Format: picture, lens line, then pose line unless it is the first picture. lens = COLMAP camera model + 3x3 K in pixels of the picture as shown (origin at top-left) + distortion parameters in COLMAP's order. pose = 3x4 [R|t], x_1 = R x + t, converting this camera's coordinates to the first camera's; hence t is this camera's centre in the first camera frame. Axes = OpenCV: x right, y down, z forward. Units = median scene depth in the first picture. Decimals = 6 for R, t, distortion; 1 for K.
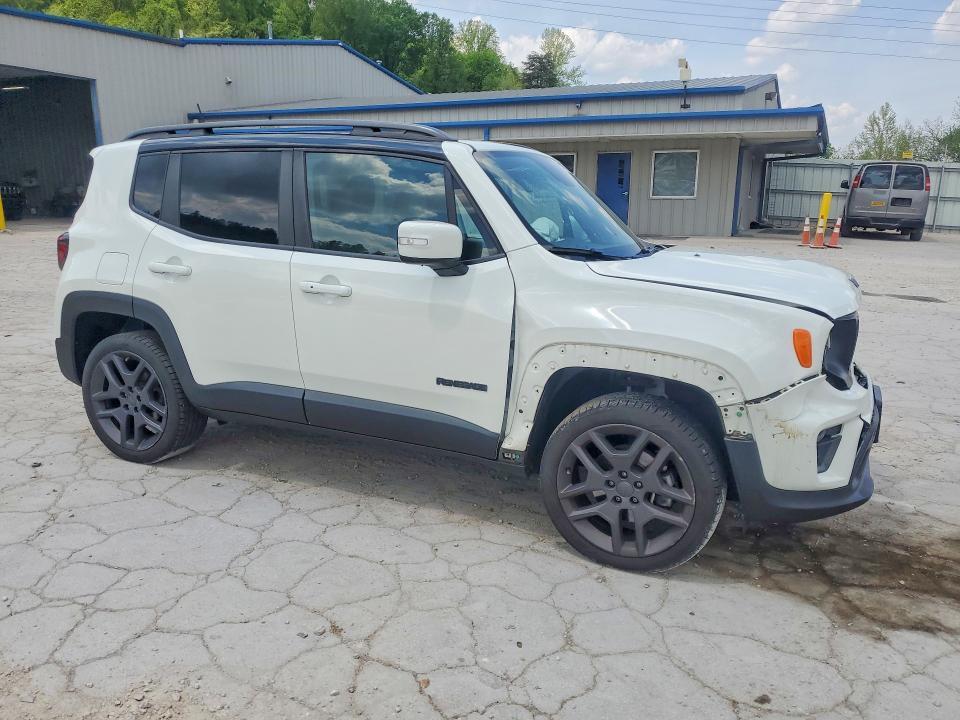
lens RADIAL K [[731.3, 0, 480.0], [0, 731.3, 360.0], [0, 0, 1]] dist [0.009396, 0.002470]
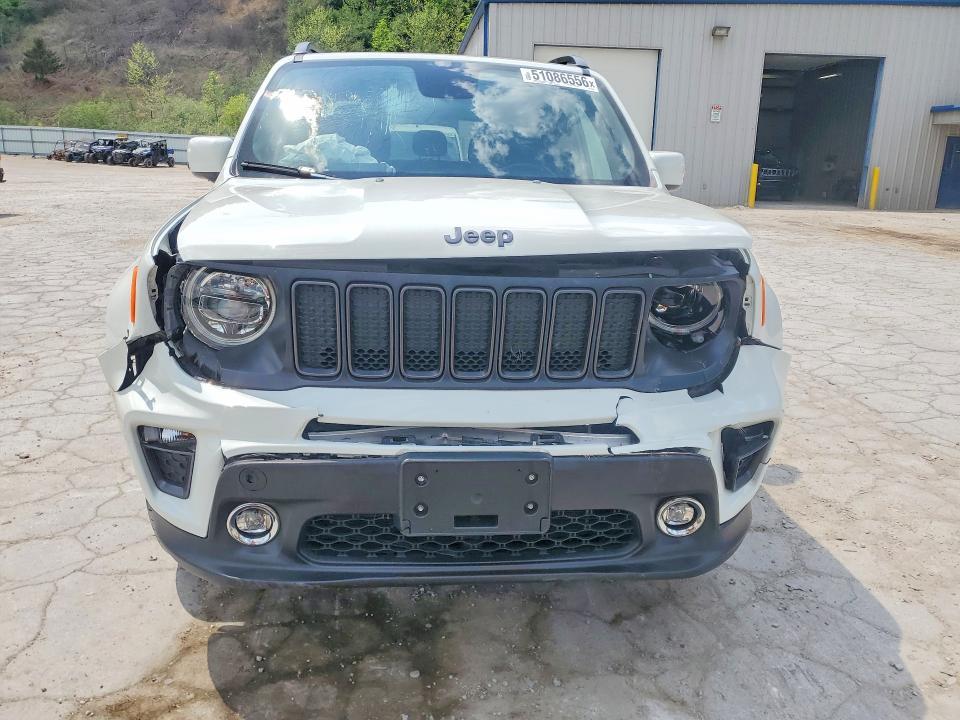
lens RADIAL K [[731.3, 0, 480.0], [0, 731.3, 360.0], [0, 0, 1]] dist [0.009396, 0.002470]
pose [[0.530703, 0.211850, -0.820655, 0.801695], [-0.198255, 0.972425, 0.122821, -0.069927], [0.824044, 0.097517, 0.558069, 0.610388]]
